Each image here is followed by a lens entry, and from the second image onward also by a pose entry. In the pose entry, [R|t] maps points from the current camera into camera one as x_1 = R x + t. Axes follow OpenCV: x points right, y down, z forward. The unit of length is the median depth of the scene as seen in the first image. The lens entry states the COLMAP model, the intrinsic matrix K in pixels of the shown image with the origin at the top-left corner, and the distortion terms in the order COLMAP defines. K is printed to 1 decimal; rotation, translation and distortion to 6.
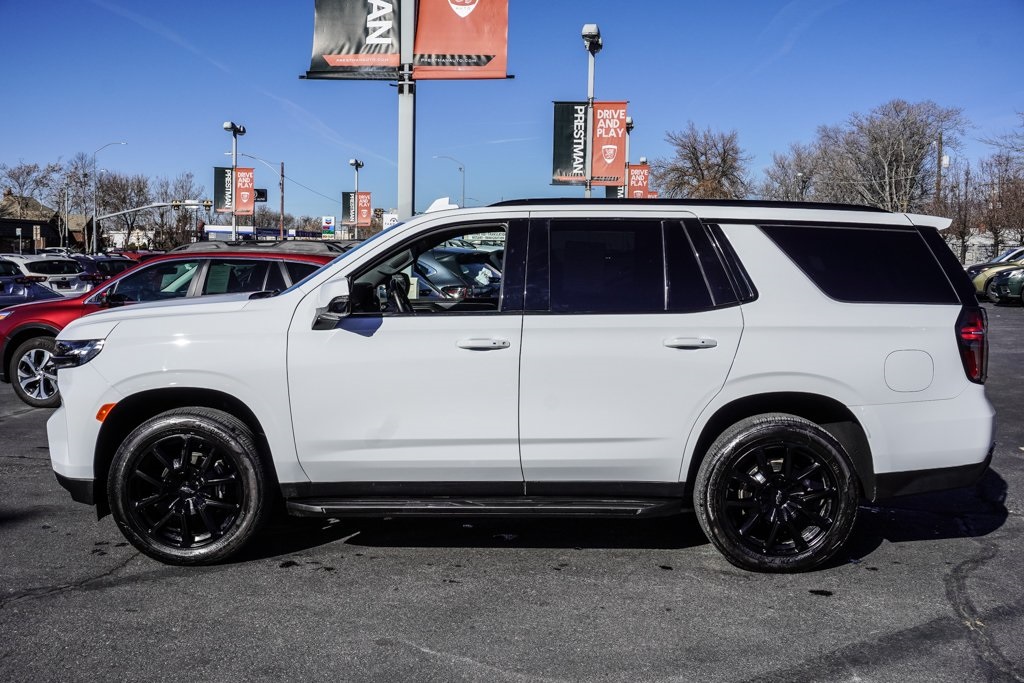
lens RADIAL K [[1122.7, 0, 512.0], [0, 1122.7, 341.5], [0, 0, 1]] dist [-0.004596, -0.010930]
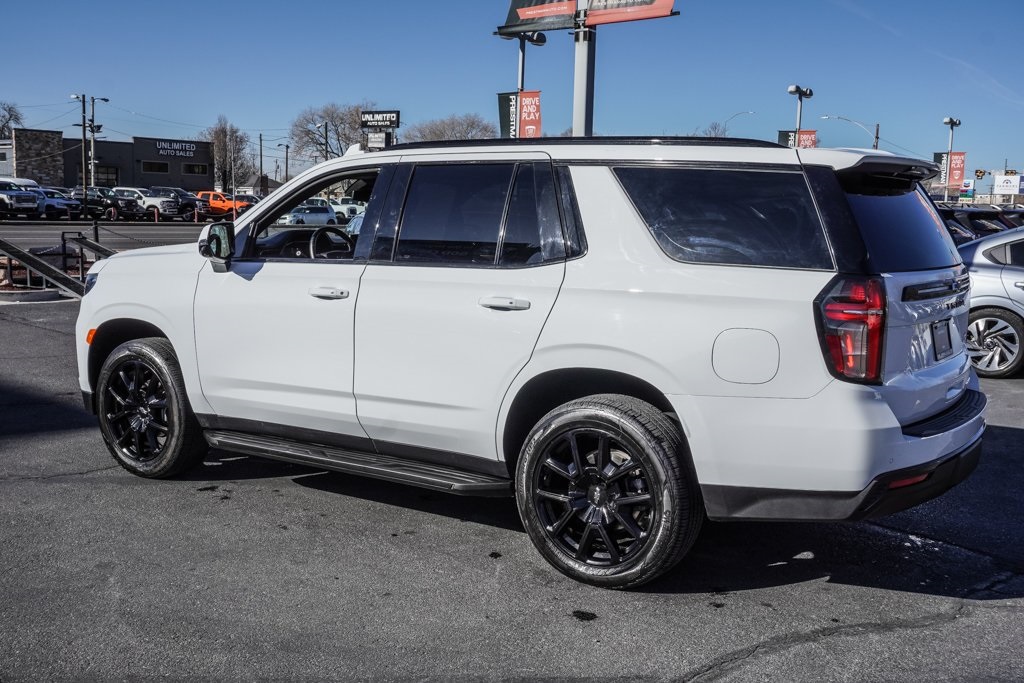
lens RADIAL K [[1074.6, 0, 512.0], [0, 1074.6, 341.5], [0, 0, 1]] dist [0.003372, 0.020847]
pose [[0.833490, 0.073163, -0.547670, 0.607589], [-0.053071, 0.997212, 0.052449, -0.012870], [0.549980, -0.014650, 0.835049, 0.299811]]
